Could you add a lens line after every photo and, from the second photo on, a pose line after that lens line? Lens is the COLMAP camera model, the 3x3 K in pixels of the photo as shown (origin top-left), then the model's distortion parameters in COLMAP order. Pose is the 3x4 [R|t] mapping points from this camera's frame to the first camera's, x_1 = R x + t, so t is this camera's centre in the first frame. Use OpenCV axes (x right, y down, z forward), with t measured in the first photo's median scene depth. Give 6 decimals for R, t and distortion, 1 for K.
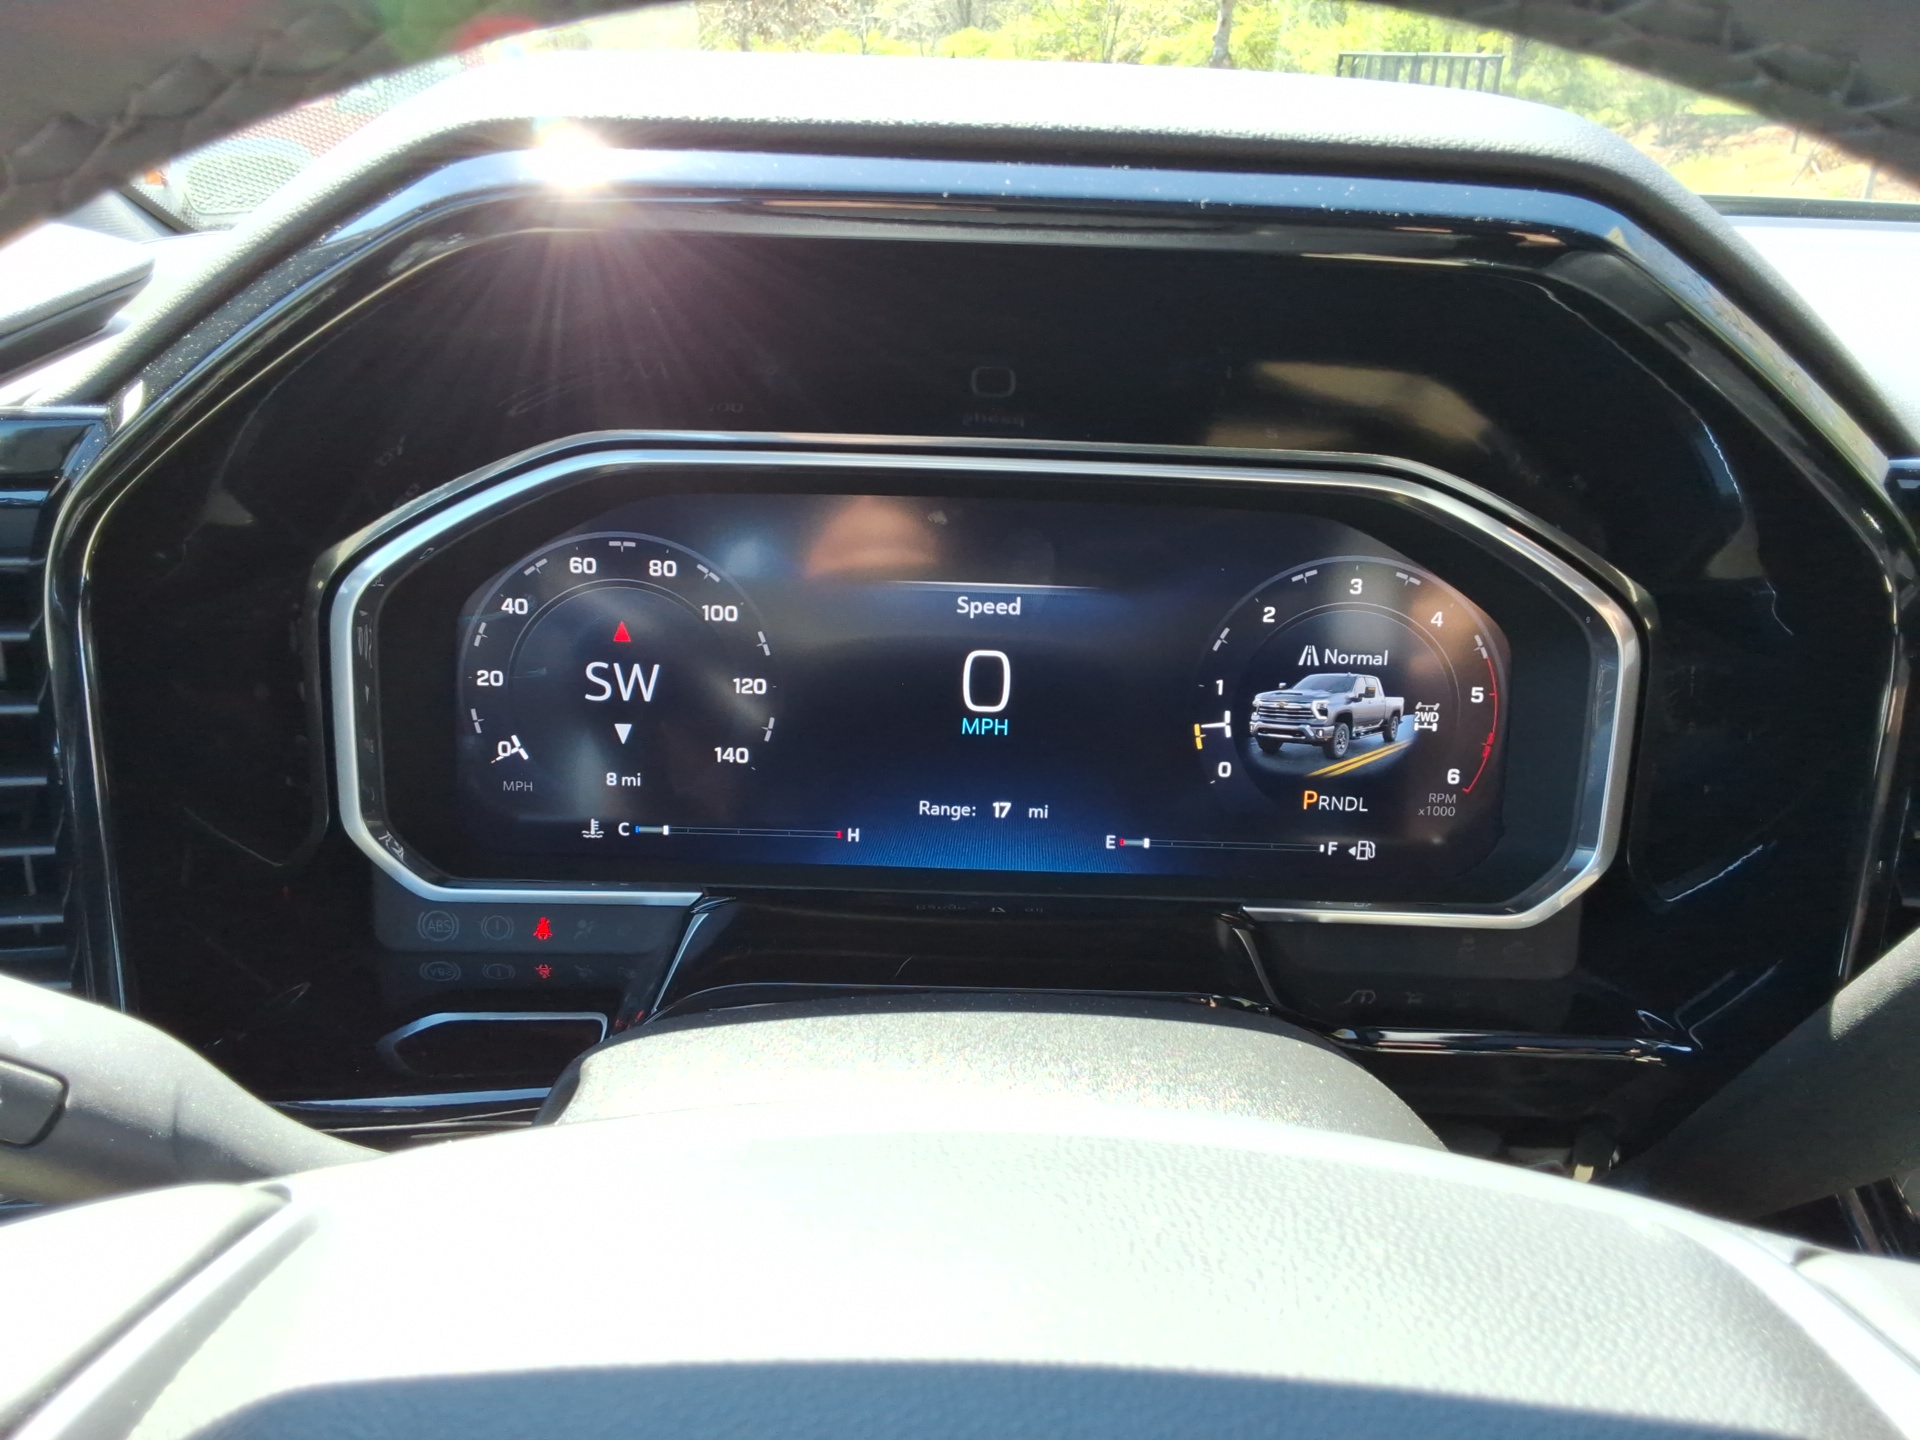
lens RADIAL K [[1541.1, 0, 973.2], [0, 1541.1, 695.3], [0, 0, 1]] dist [0.125937, -0.199718]
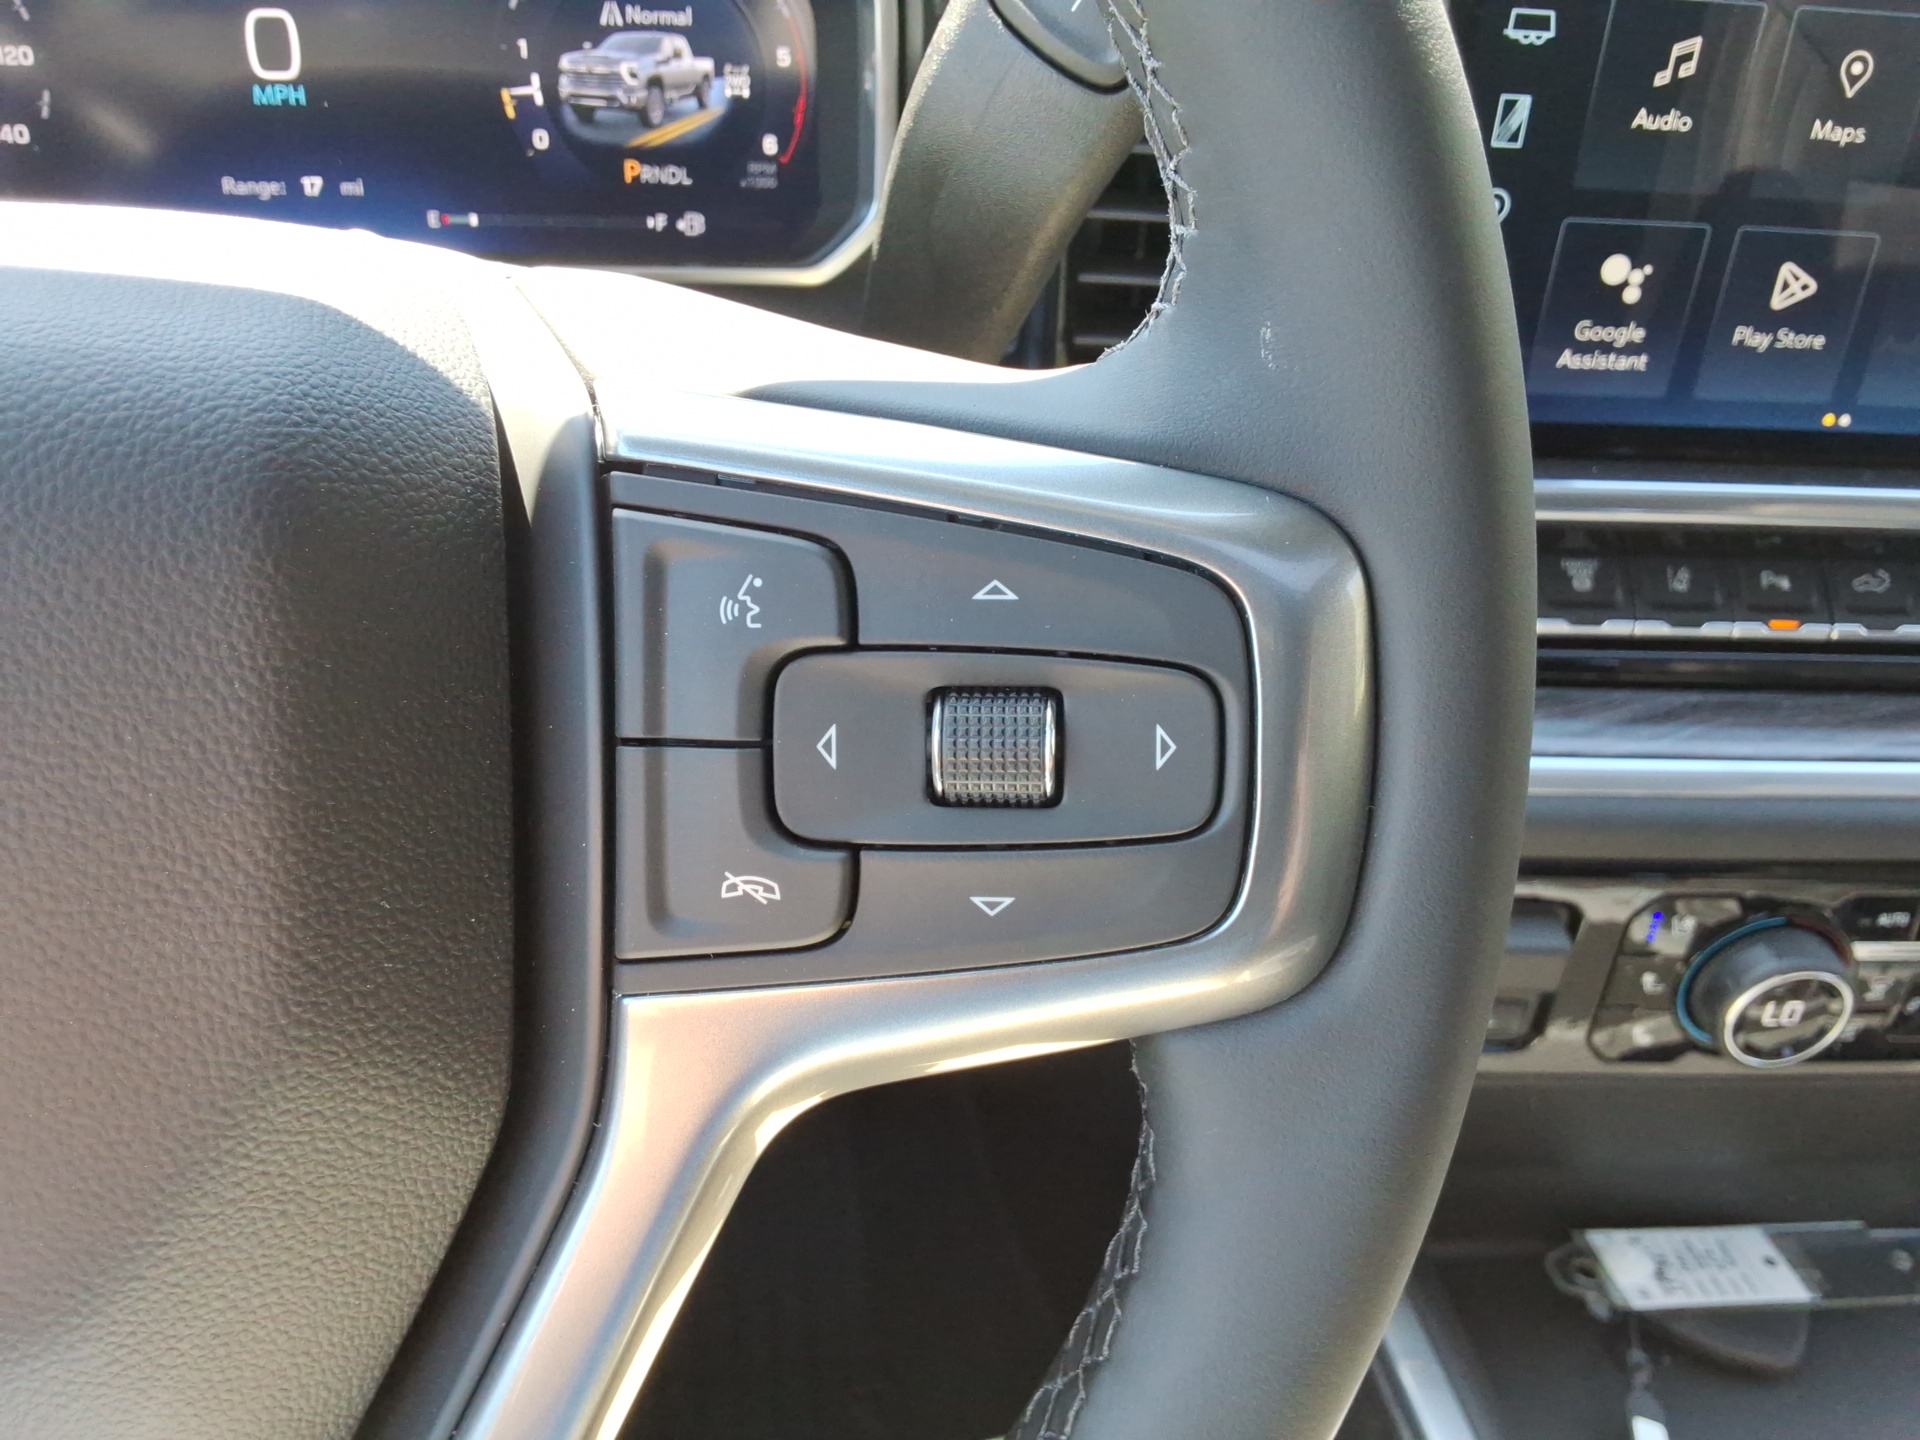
lens RADIAL K [[1551.0, 0, 958.8], [0, 1551.0, 692.0], [0, 0, 1]] dist [0.097834, -0.182235]
pose [[0.984581, -0.073103, 0.158924, 0.241992], [0.031506, 0.967743, 0.249962, 0.149028], [-0.172071, -0.241100, 0.955124, -0.104322]]
